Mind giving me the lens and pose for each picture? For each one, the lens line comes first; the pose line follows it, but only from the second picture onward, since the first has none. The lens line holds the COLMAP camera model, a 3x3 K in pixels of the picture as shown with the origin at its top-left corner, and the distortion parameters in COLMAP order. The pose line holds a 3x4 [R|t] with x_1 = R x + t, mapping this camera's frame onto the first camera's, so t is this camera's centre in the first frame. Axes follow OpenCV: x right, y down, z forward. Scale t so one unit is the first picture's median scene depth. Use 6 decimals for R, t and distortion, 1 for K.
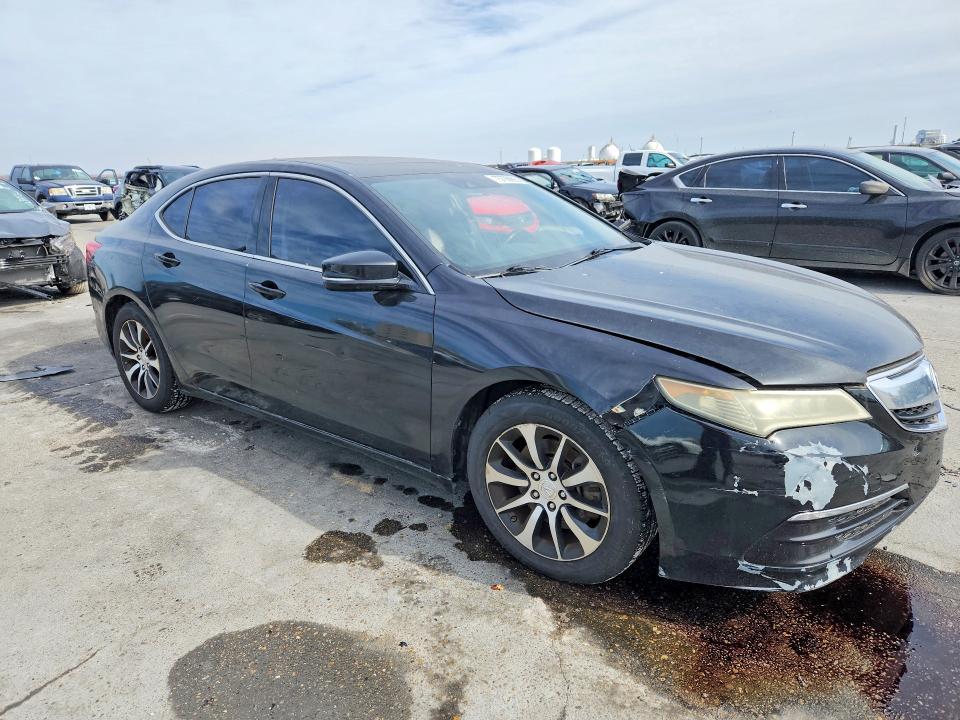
lens RADIAL K [[716.8, 0, 480.0], [0, 716.8, 360.0], [0, 0, 1]] dist [0.068350, -0.064112]
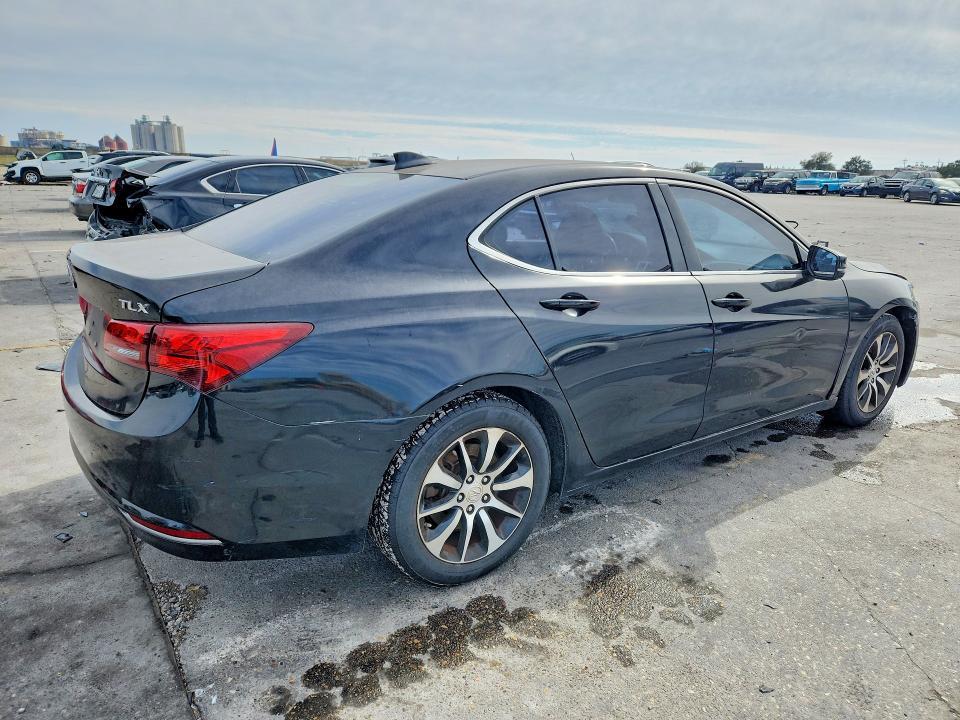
lens RADIAL K [[716.8, 0, 480.0], [0, 716.8, 360.0], [0, 0, 1]] dist [0.068350, -0.064112]
pose [[0.185437, -0.214387, 0.958984, -1.110947], [0.220090, 0.960179, 0.172096, -0.224259], [-0.957692, 0.179150, 0.225237, 0.959118]]
